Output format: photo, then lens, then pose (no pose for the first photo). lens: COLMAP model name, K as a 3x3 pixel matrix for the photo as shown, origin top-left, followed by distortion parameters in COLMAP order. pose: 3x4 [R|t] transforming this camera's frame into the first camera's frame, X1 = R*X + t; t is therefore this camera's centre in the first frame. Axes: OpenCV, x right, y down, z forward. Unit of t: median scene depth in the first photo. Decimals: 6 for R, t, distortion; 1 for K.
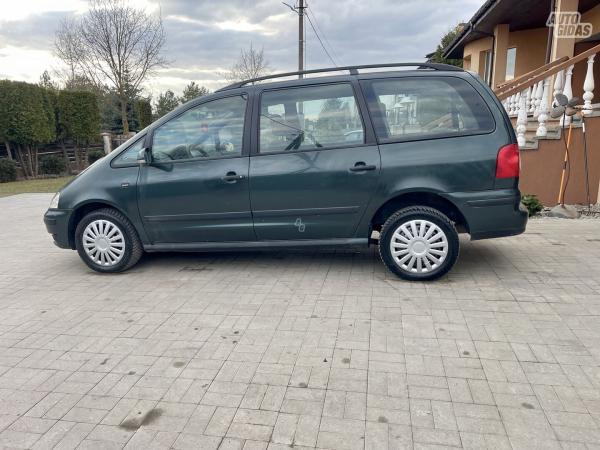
lens RADIAL K [[457.7, 0, 299.1], [0, 457.7, 226.0], [0, 0, 1]] dist [0.039066, -0.018482]
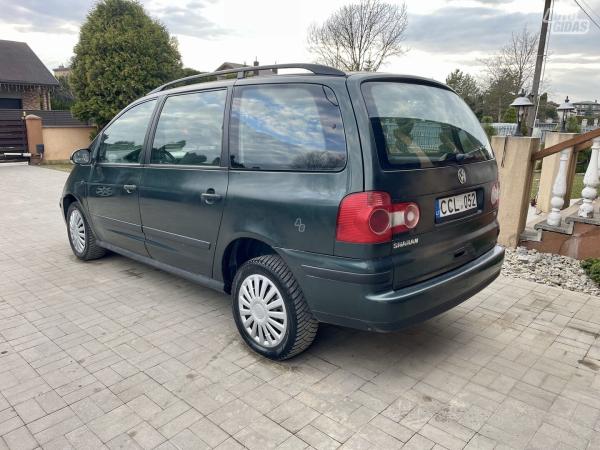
lens RADIAL K [[457.7, 0, 300.3], [0, 457.7, 224.1], [0, 0, 1]] dist [0.039066, -0.018482]
pose [[0.846643, 0.162354, -0.506791, 0.659672], [-0.152052, 0.986427, 0.061990, -0.147114], [0.509977, 0.024575, 0.859837, 0.383466]]
